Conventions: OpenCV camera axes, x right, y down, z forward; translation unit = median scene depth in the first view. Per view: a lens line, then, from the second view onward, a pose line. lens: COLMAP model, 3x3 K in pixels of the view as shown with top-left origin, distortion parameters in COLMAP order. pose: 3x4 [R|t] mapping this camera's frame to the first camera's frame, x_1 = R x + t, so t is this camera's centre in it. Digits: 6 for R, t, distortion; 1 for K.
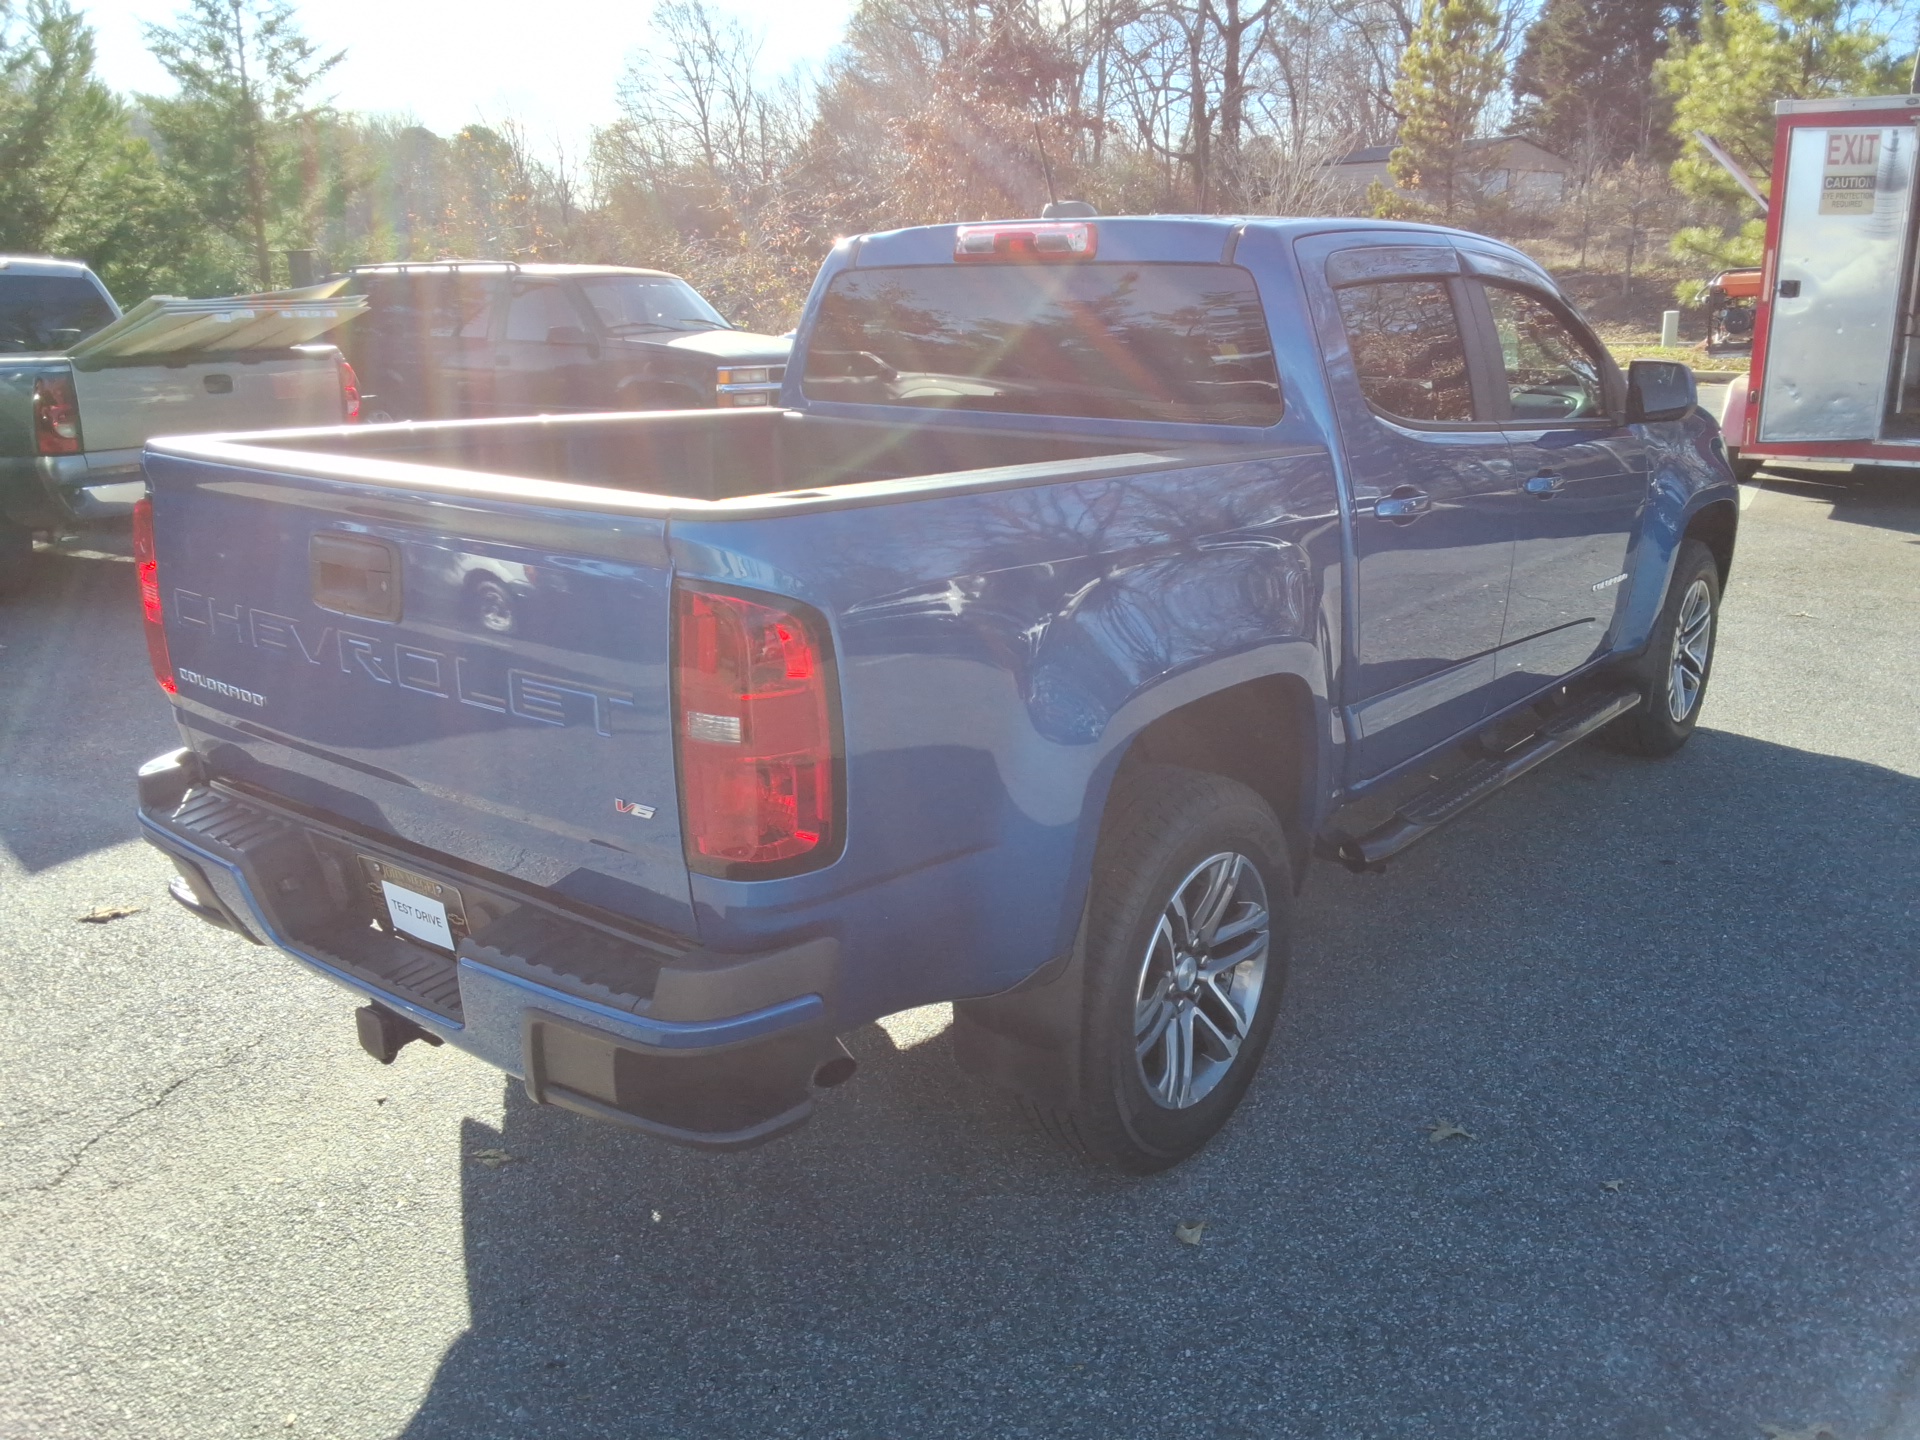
lens RADIAL K [[1545.5, 0, 967.8], [0, 1545.5, 720.6], [0, 0, 1]] dist [0.107278, -0.153593]
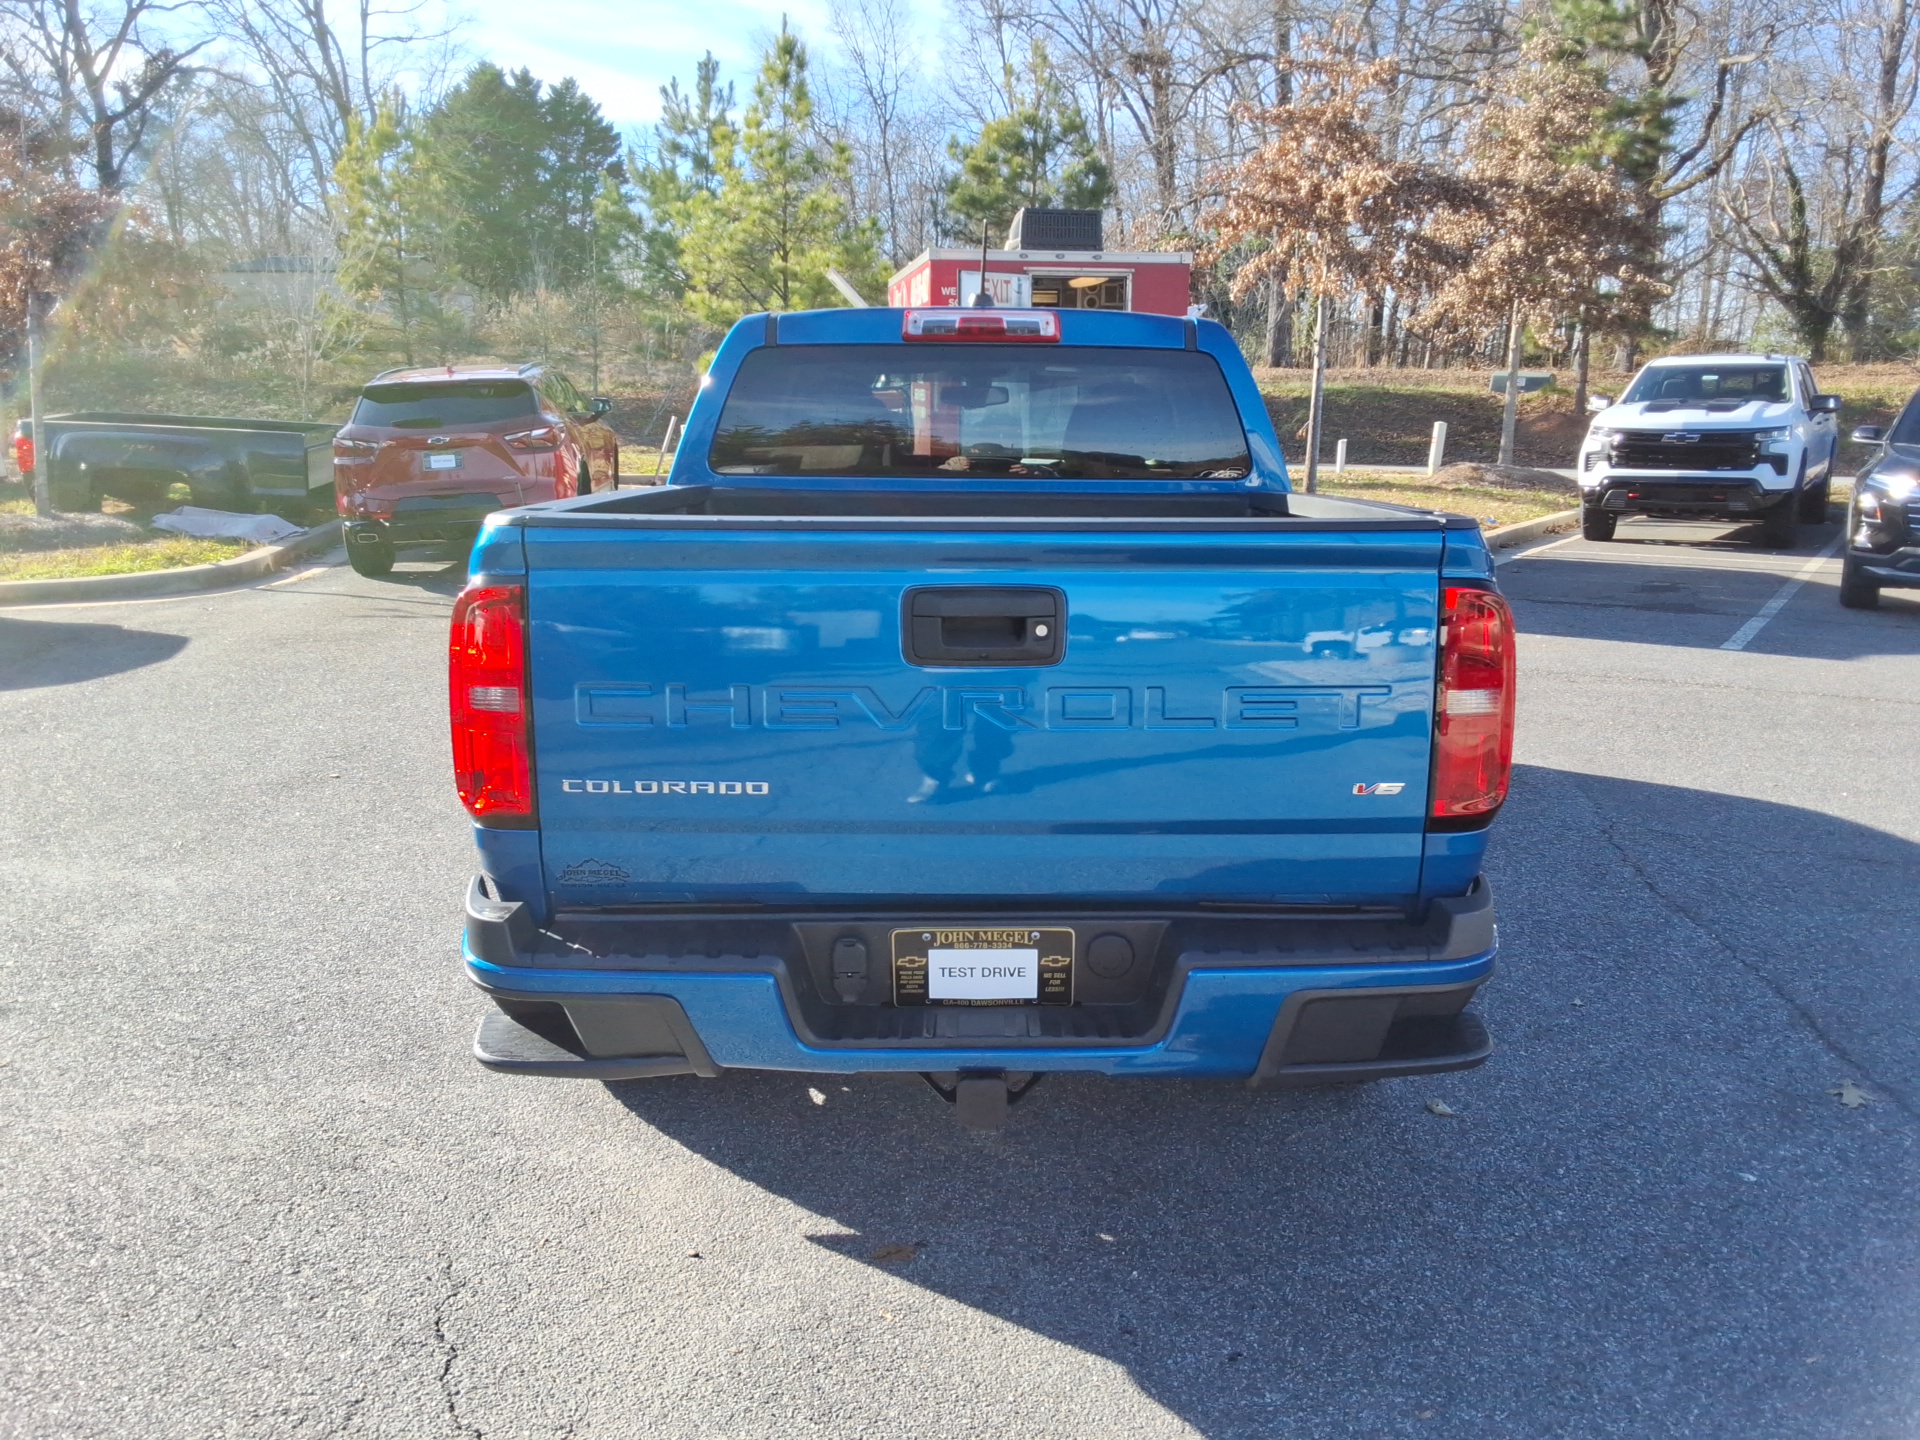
lens RADIAL K [[1549.6, 0, 972.6], [0, 1549.6, 710.9], [0, 0, 1]] dist [0.112880, -0.165443]
pose [[0.779350, -0.106470, 0.617477, -0.816351], [0.152992, 0.987966, -0.022746, -0.014795], [-0.607624, 0.112196, 0.786260, 0.192724]]
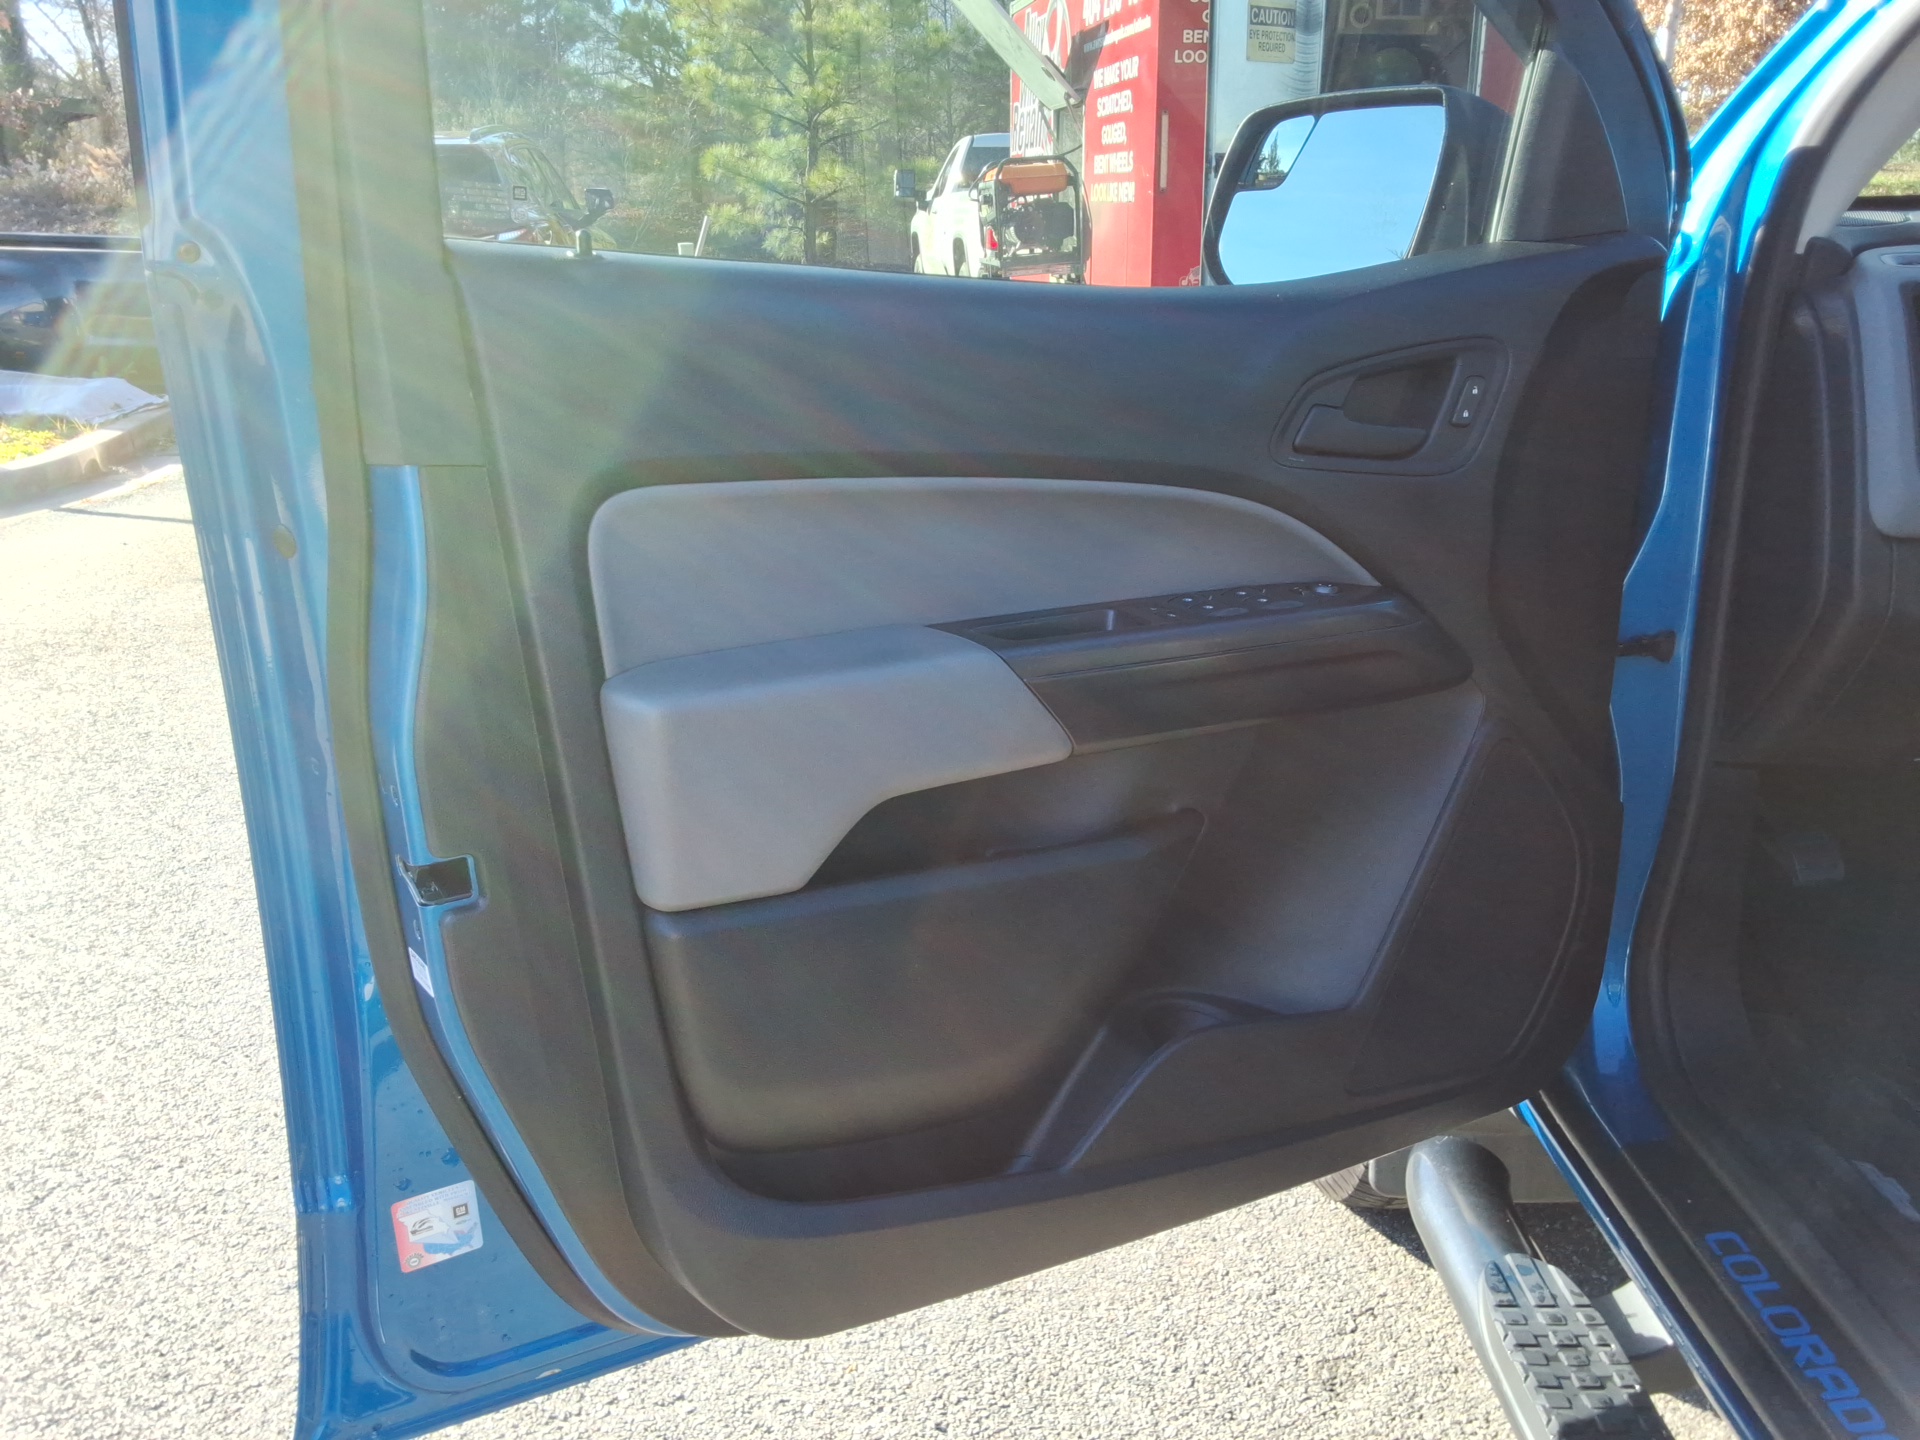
lens RADIAL K [[1525.2, 0, 960.0], [0, 1525.2, 720.0], [0, 0, 1]] dist [0.105508, -0.121794]
pose [[0.772517, -0.192813, 0.605013, -0.179181], [0.172892, 0.980656, 0.091769, -0.351177], [-0.611004, 0.033709, 0.790910, 1.660283]]
